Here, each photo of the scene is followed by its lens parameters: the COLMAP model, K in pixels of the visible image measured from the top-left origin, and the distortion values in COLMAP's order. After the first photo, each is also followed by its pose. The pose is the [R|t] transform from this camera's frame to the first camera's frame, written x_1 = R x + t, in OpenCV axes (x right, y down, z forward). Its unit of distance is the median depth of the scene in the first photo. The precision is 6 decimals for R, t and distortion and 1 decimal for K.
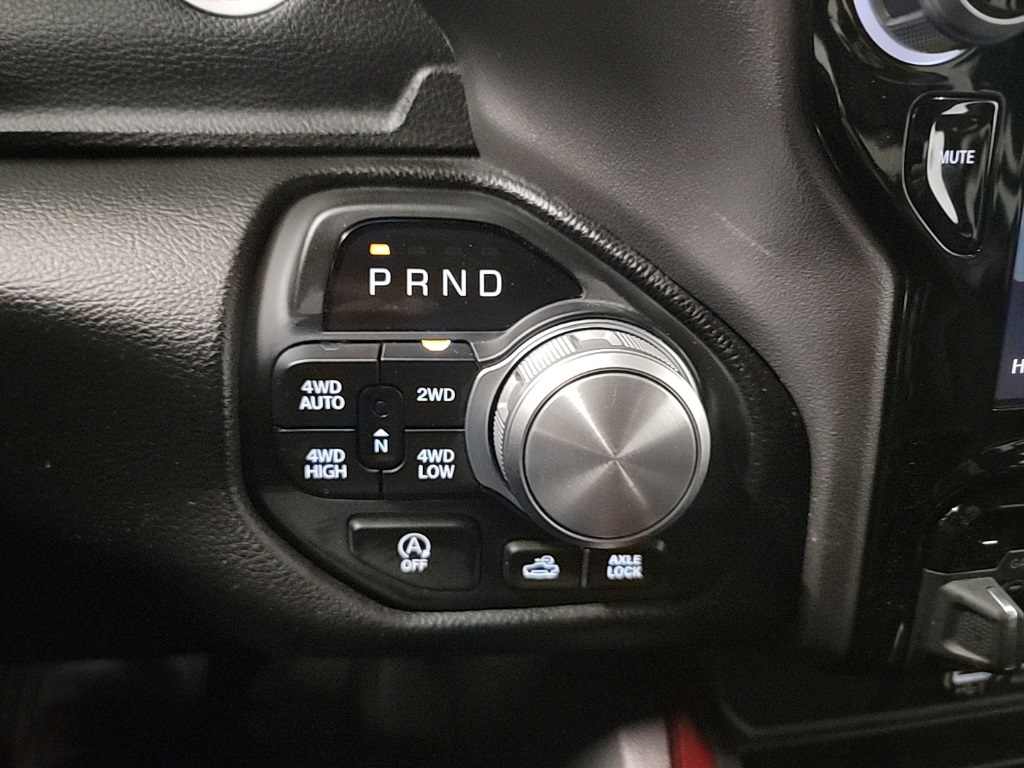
lens RADIAL K [[710.0, 0, 513.5], [0, 710.0, 377.6], [0, 0, 1]] dist [0.056864, -0.042065]
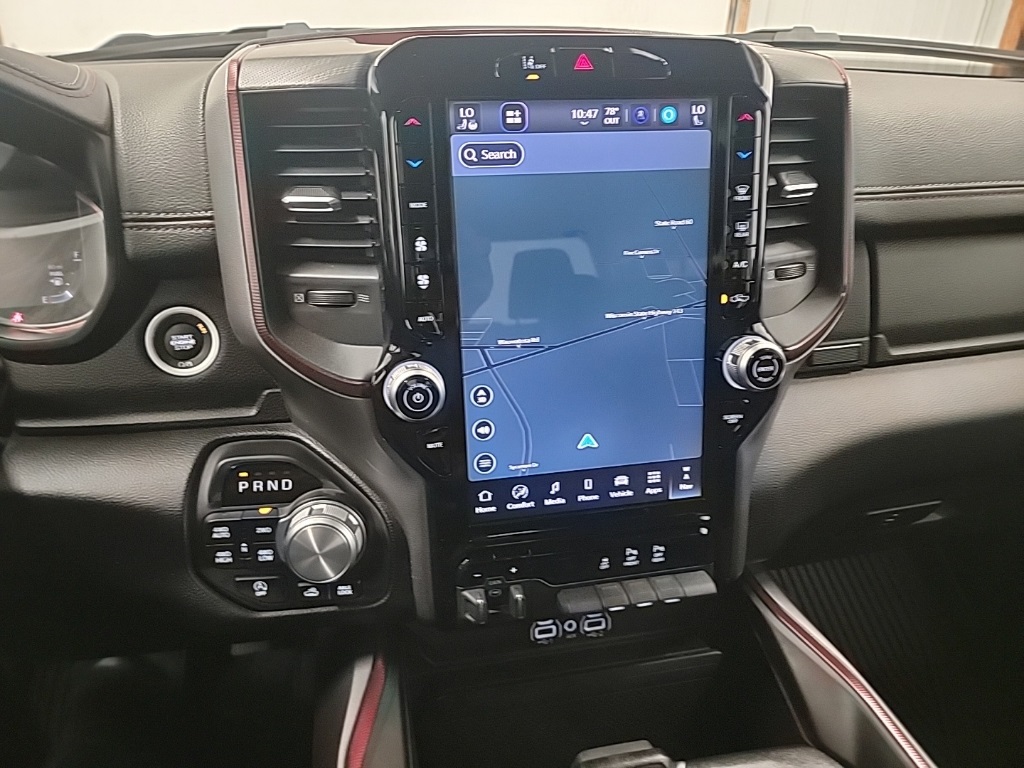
lens RADIAL K [[710.0, 0, 500.8], [0, 710.0, 388.9], [0, 0, 1]] dist [0.056864, -0.042065]
pose [[0.999453, -0.031414, 0.010372, 0.754536], [0.031557, 0.999405, -0.013944, -0.431180], [-0.009928, 0.014264, 0.999849, -1.682110]]
